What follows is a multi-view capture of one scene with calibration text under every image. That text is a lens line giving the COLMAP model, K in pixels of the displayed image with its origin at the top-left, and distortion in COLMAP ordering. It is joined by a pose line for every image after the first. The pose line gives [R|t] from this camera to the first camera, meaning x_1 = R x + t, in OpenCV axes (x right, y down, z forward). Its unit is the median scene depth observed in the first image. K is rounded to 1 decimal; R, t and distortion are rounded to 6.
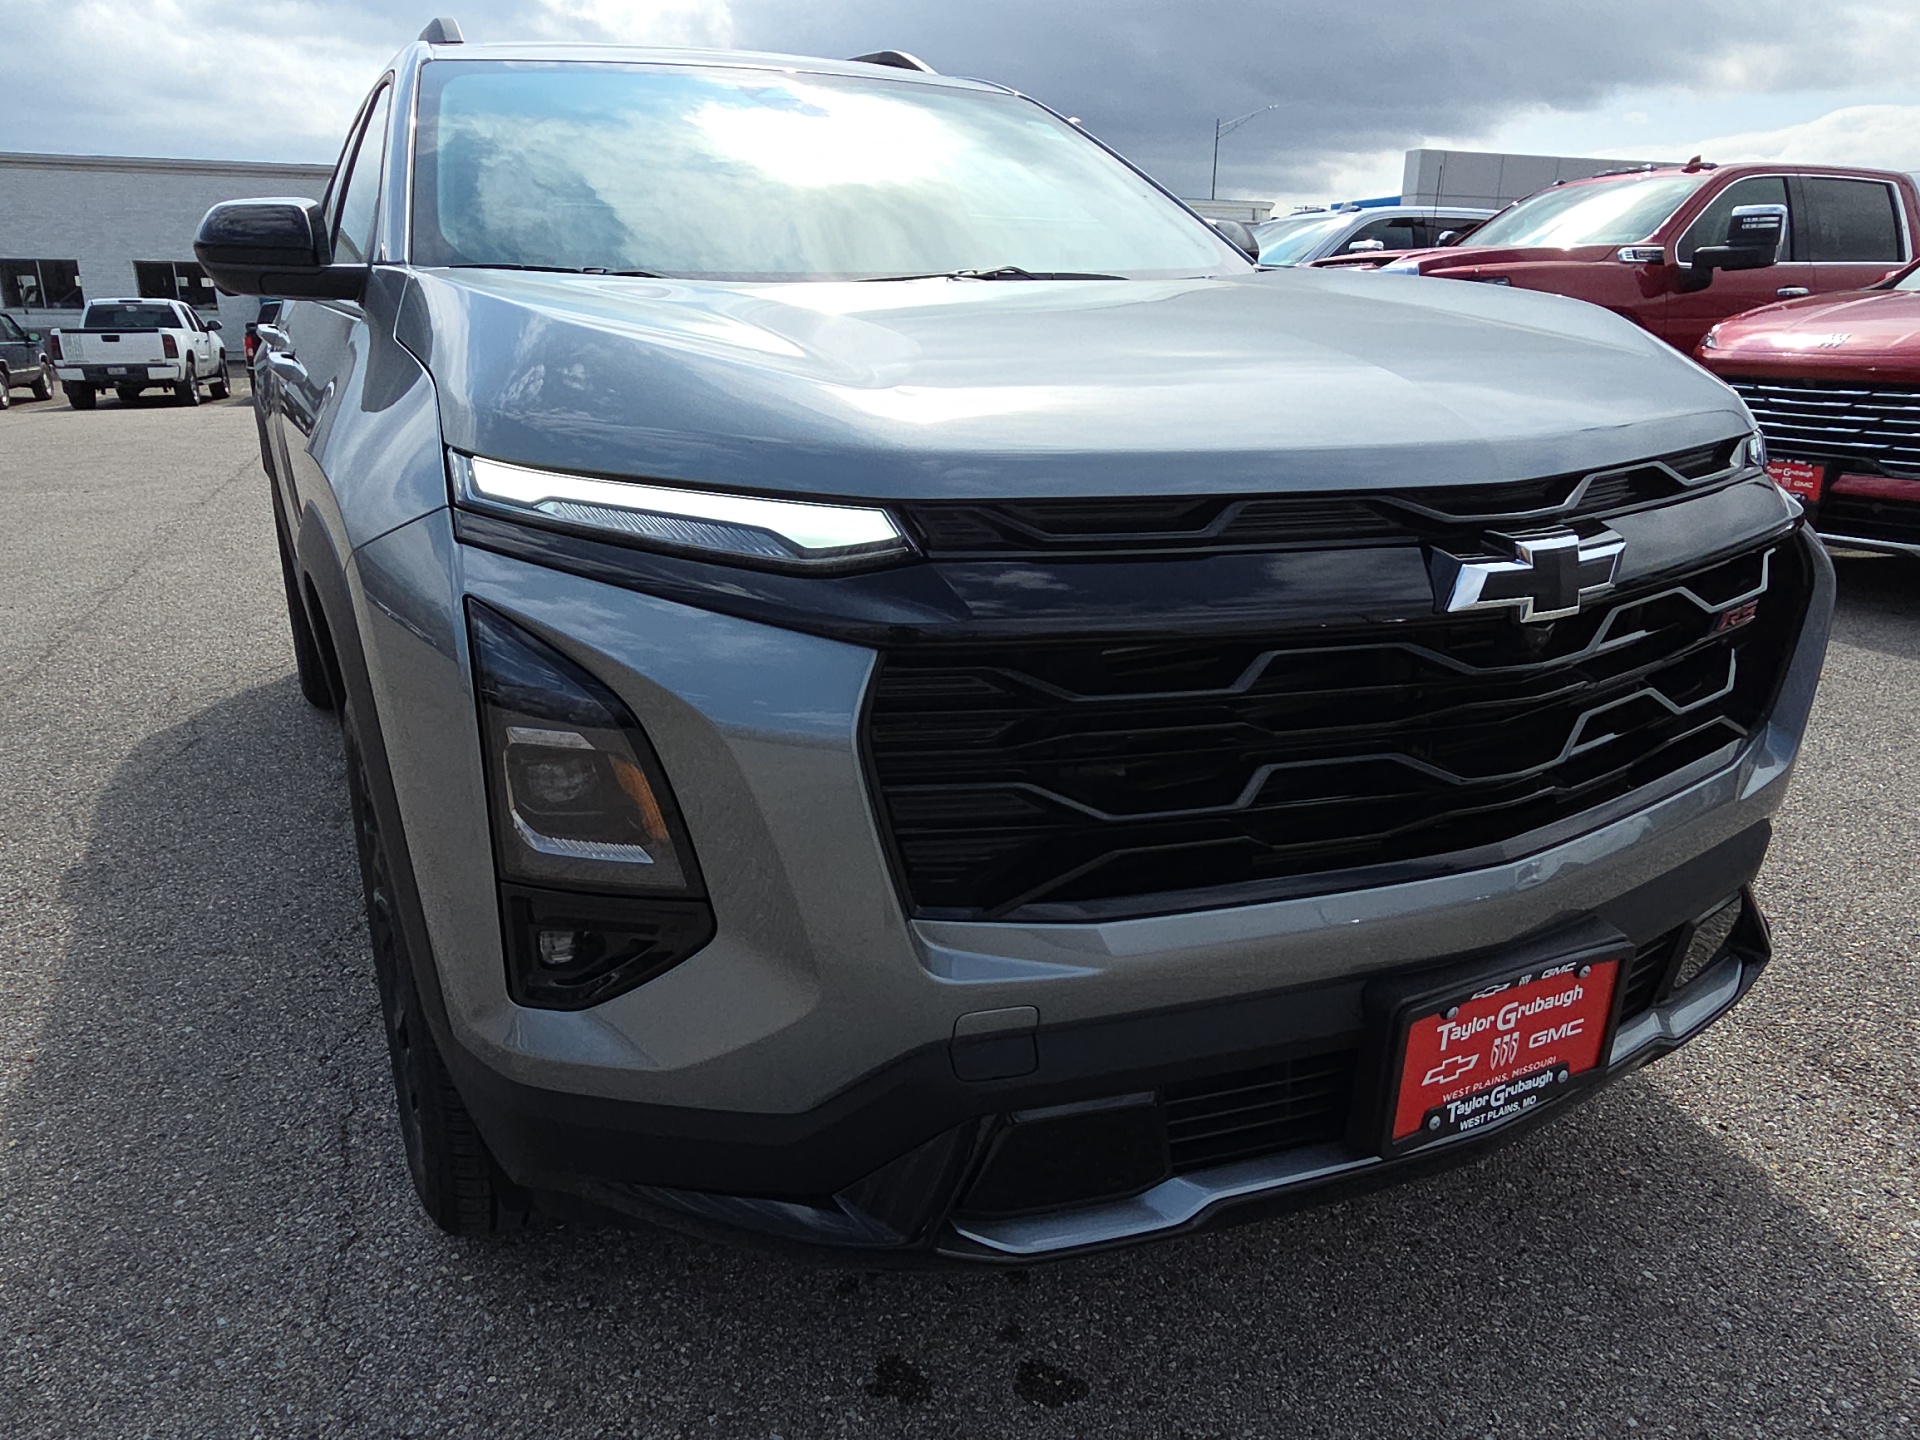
lens RADIAL K [[1352.5, 0, 941.4], [0, 1352.5, 732.0], [0, 0, 1]] dist [0.007013, -0.004882]
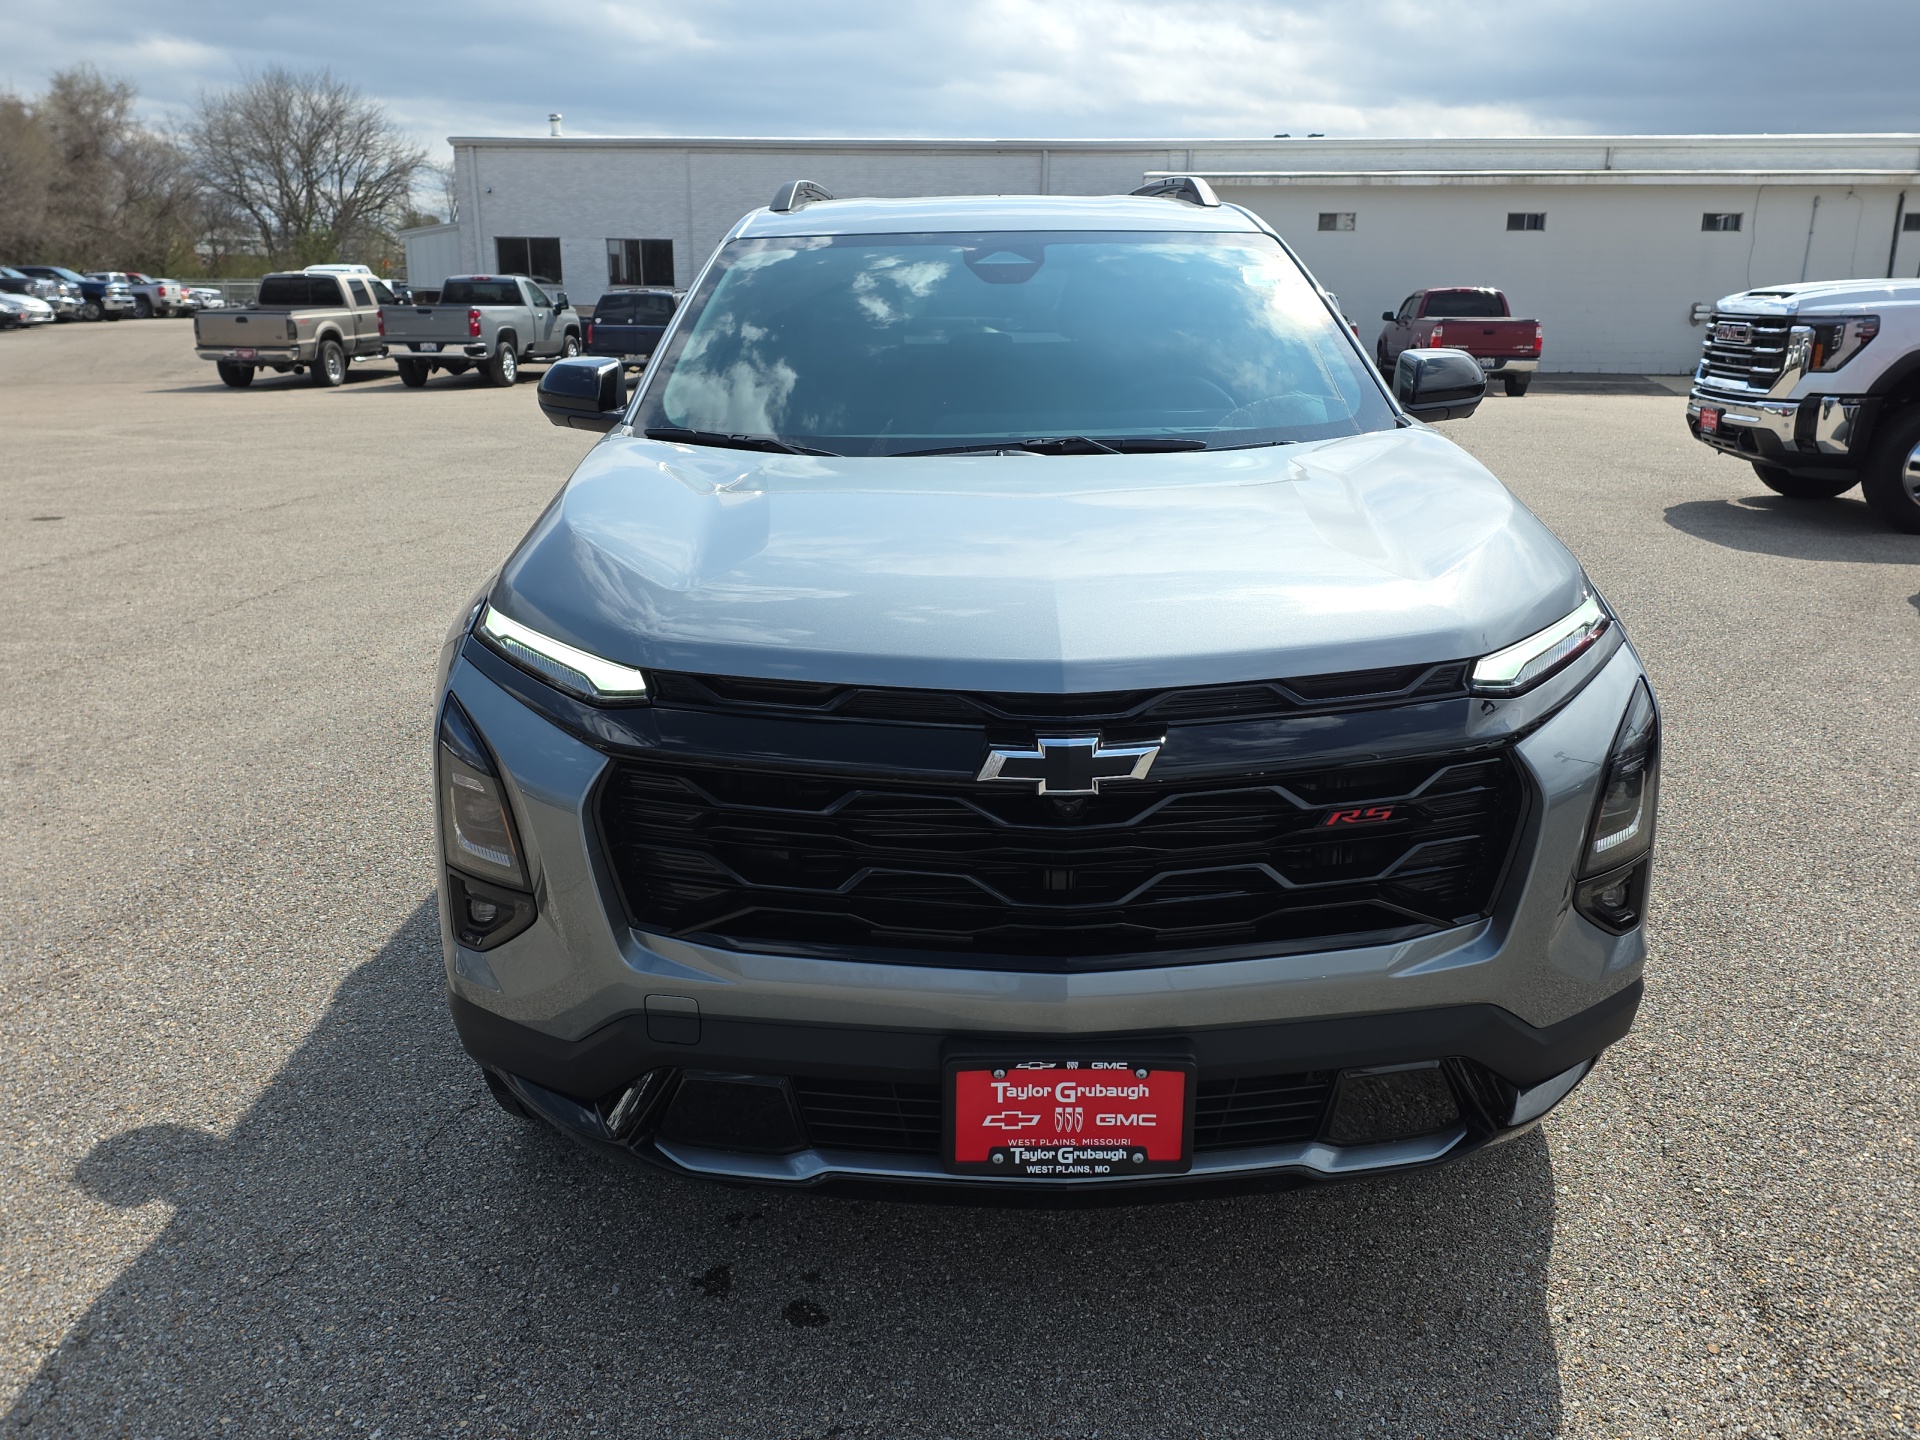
lens RADIAL K [[1573.3, 0, 951.4], [0, 1573.3, 702.6], [0, 0, 1]] dist [0.124248, -0.172803]
pose [[0.897059, 0.117466, -0.426014, 0.925093], [-0.134908, 0.990798, -0.010882, -0.131359], [0.420815, 0.067235, 0.904651, -0.457897]]
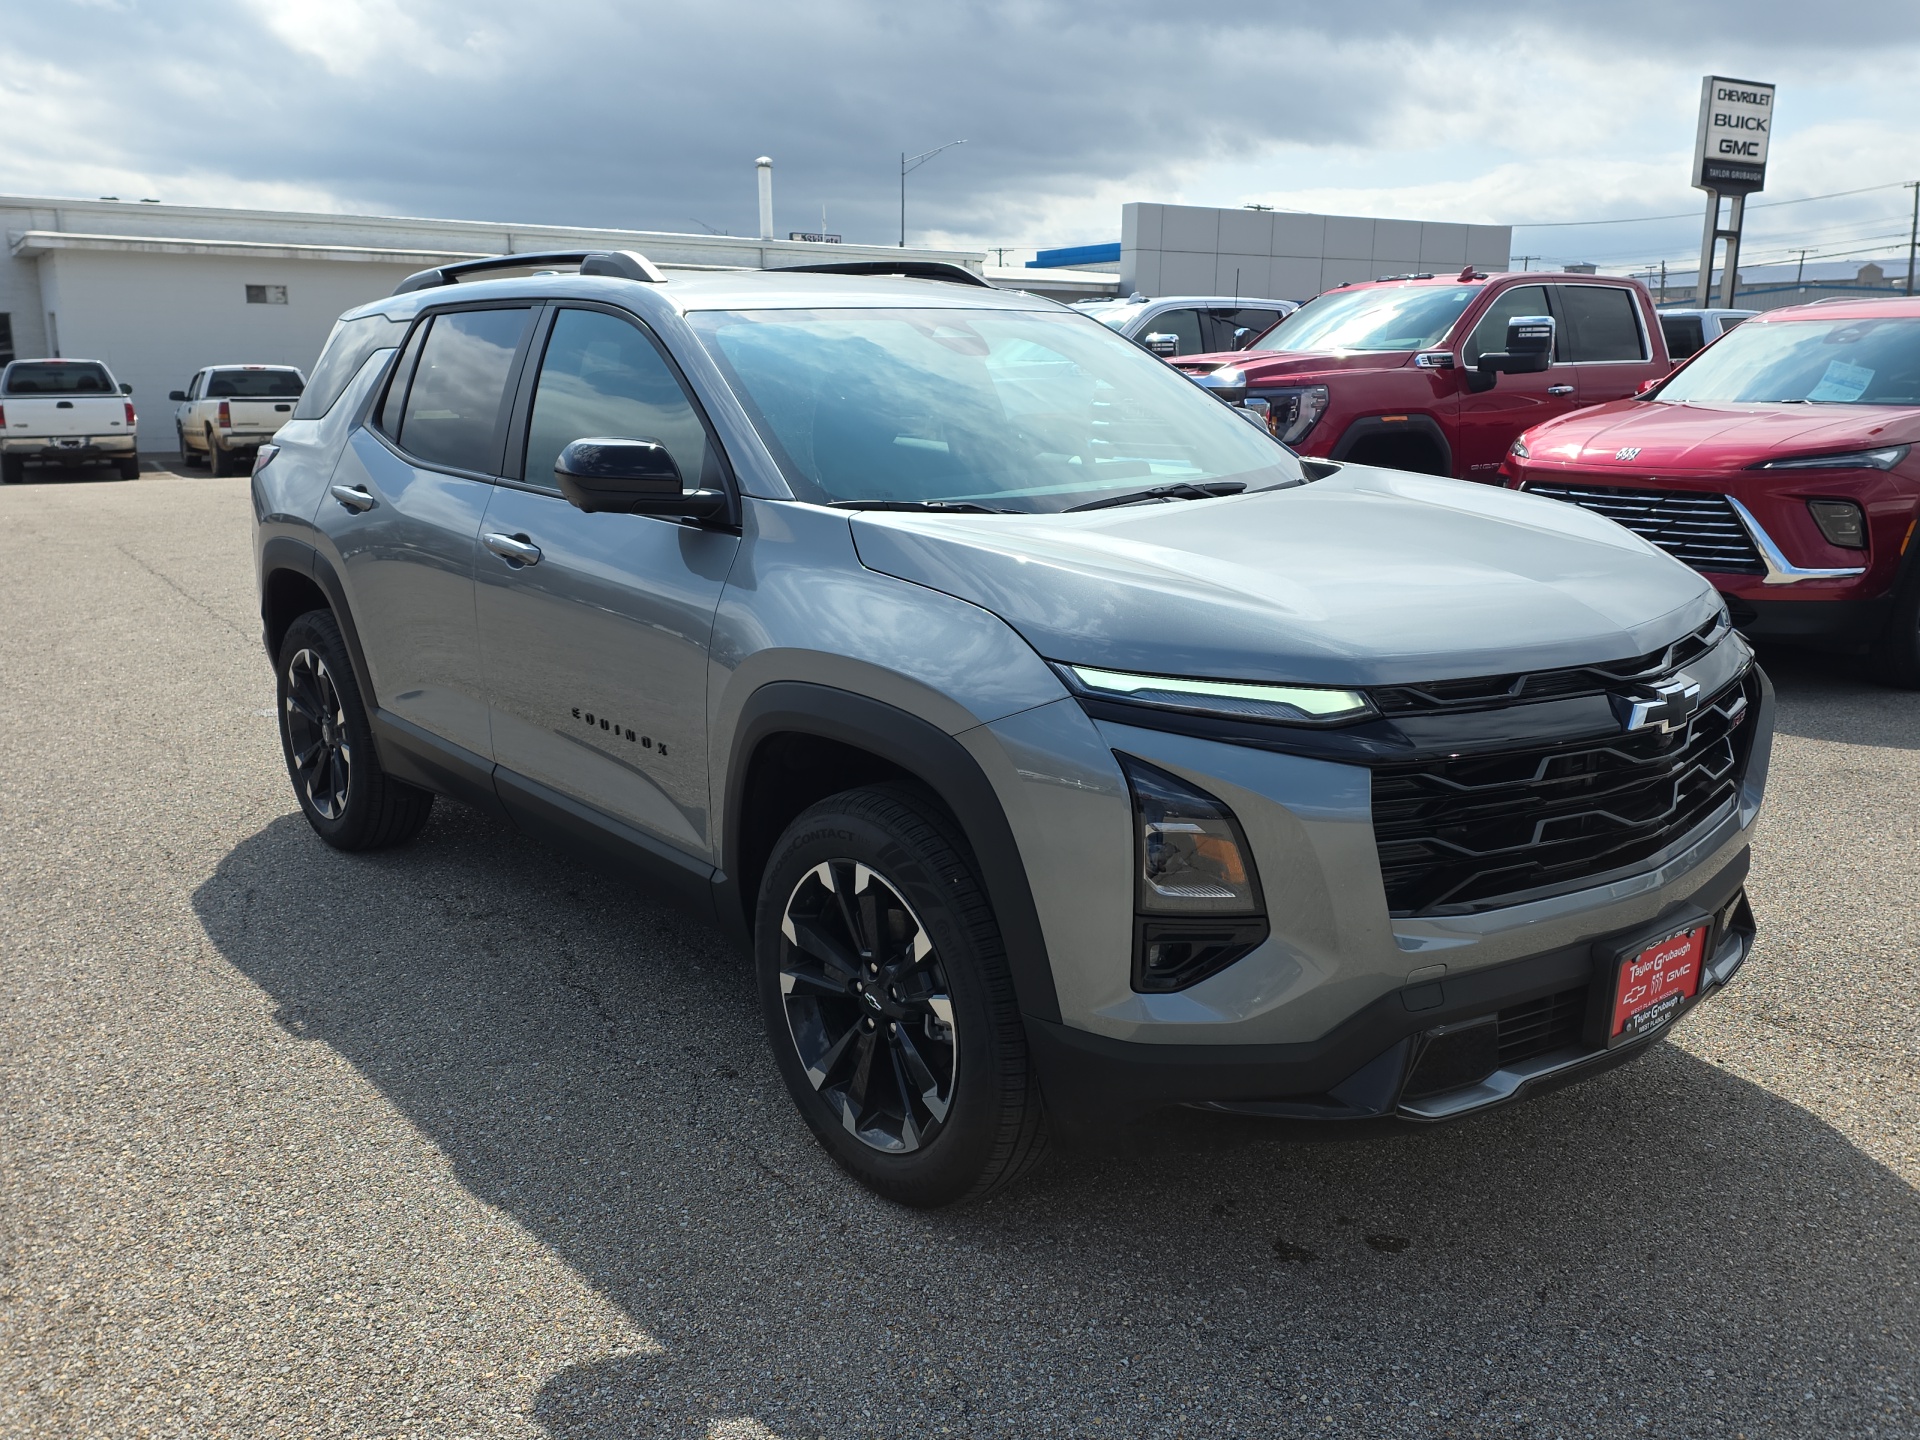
lens RADIAL K [[1573.3, 0, 951.4], [0, 1573.3, 702.6], [0, 0, 1]] dist [0.124248, -0.172803]
pose [[0.975499, -0.046391, 0.215058, -0.869331], [0.064840, 0.994721, -0.079537, -0.012053], [-0.210233, 0.091532, 0.973357, -0.808440]]
